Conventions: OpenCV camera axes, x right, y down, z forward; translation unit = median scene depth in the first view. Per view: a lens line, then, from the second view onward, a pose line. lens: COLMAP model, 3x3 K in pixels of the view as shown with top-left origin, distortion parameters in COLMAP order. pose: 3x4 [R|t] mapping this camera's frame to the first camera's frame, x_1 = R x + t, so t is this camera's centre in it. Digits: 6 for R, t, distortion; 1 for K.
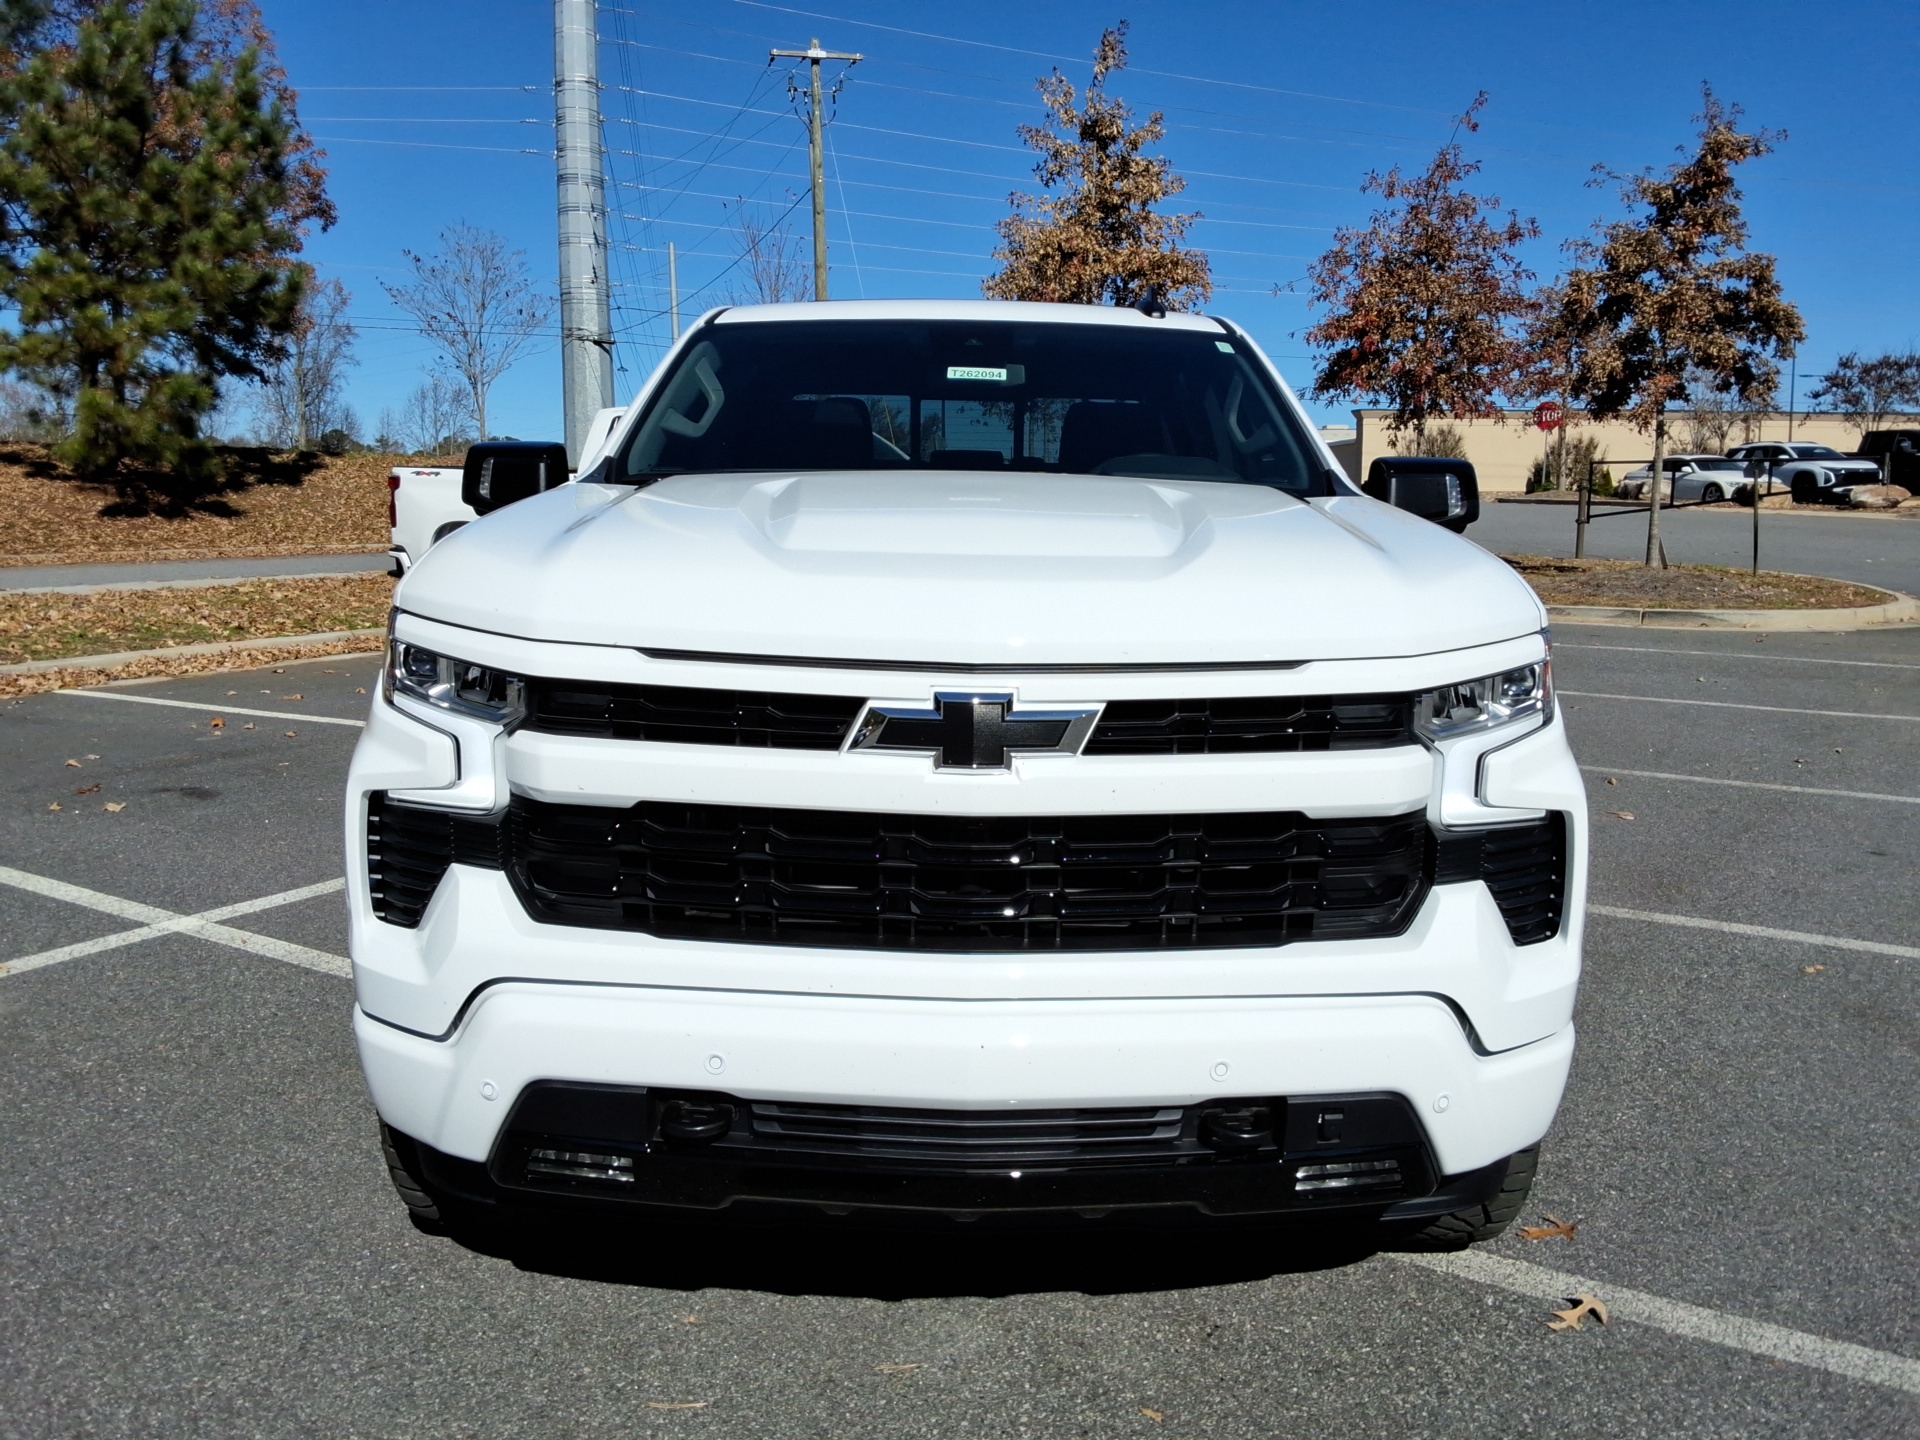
lens RADIAL K [[1541.1, 0, 969.8], [0, 1541.1, 701.7], [0, 0, 1]] dist [0.107280, -0.158749]
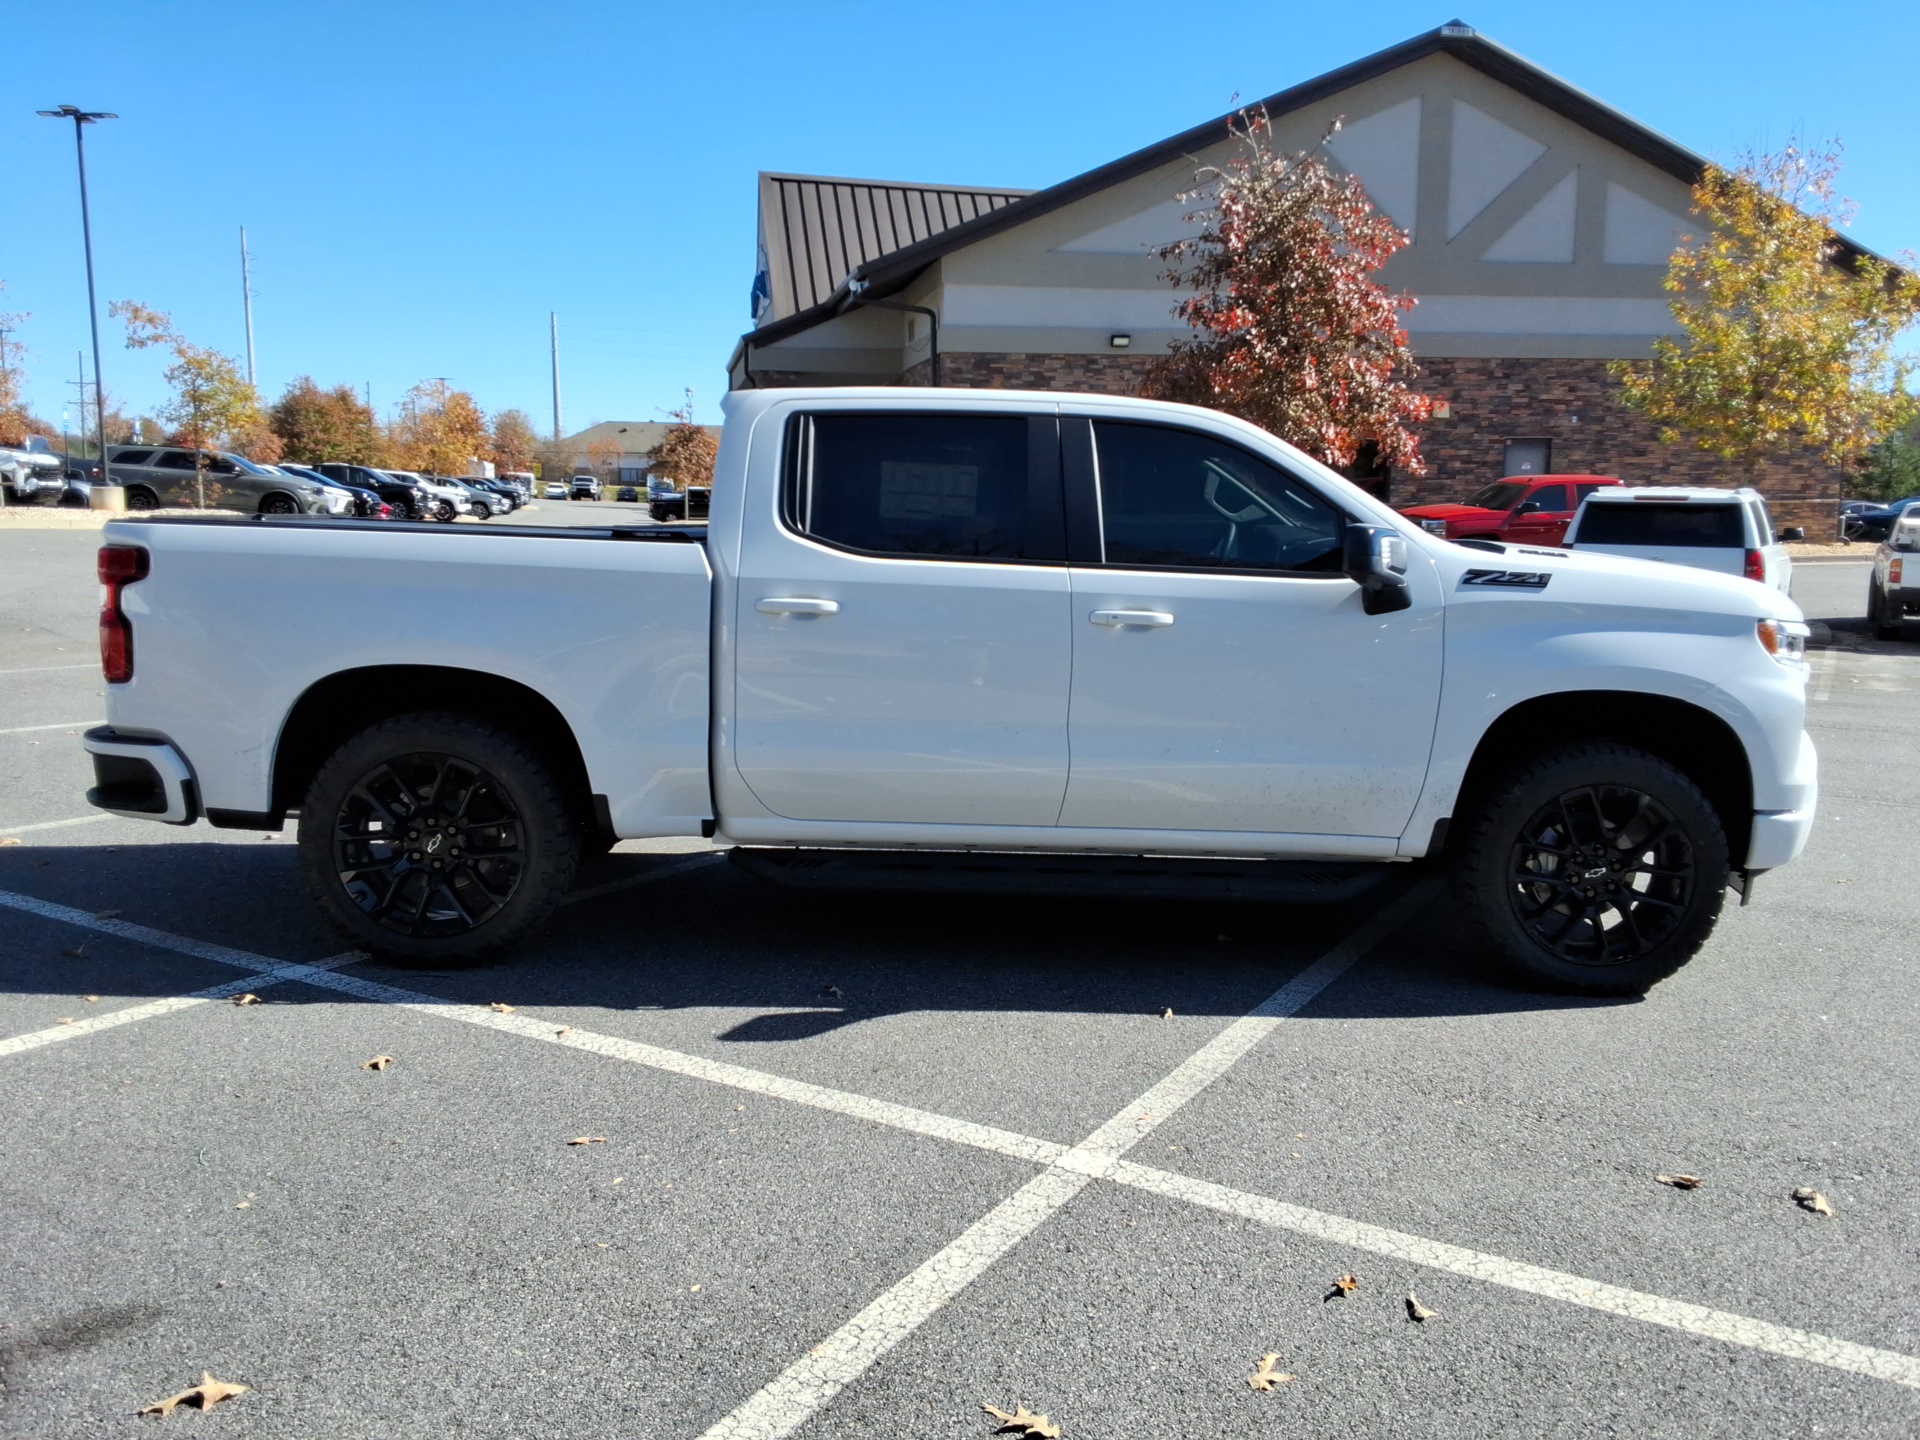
lens RADIAL K [[1541.1, 0, 969.7], [0, 1541.1, 712.6], [0, 0, 1]] dist [0.107280, -0.158749]
pose [[-0.011035, -0.142354, 0.989754, -0.364286], [0.119577, 0.982524, 0.142648, -0.054596], [-0.992764, 0.119926, 0.006180, 0.309443]]
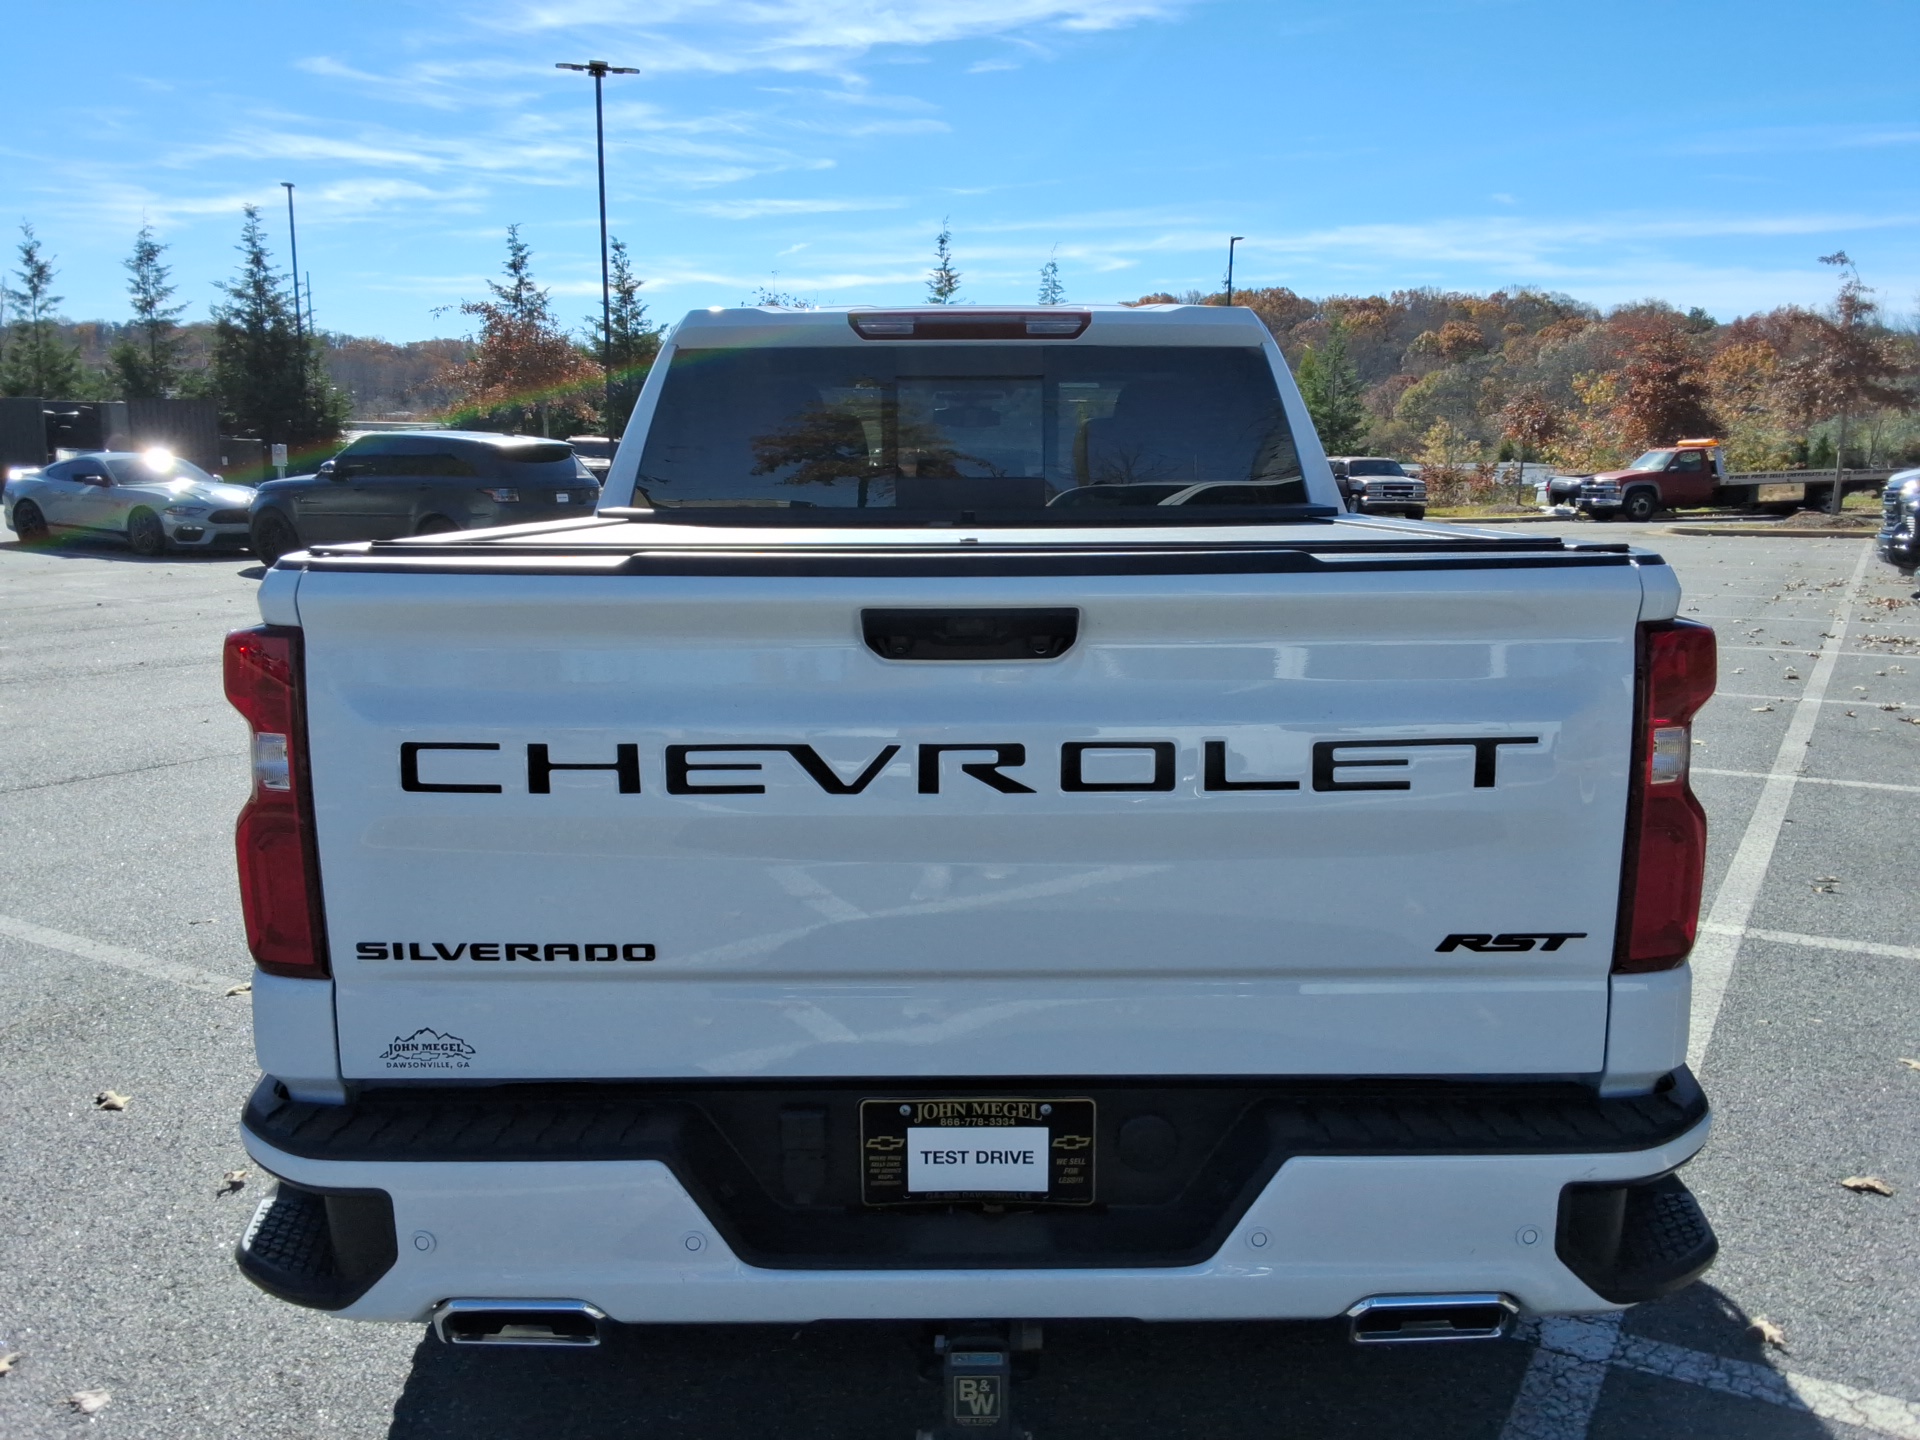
lens RADIAL K [[1541.1, 0, 970.7], [0, 1541.1, 715.8], [0, 0, 1]] dist [0.107280, -0.158749]
pose [[-0.999905, -0.013580, -0.002218, -0.001831], [-0.013611, 0.952467, 0.304336, -0.091977], [-0.002020, 0.304338, -0.952562, 0.588603]]
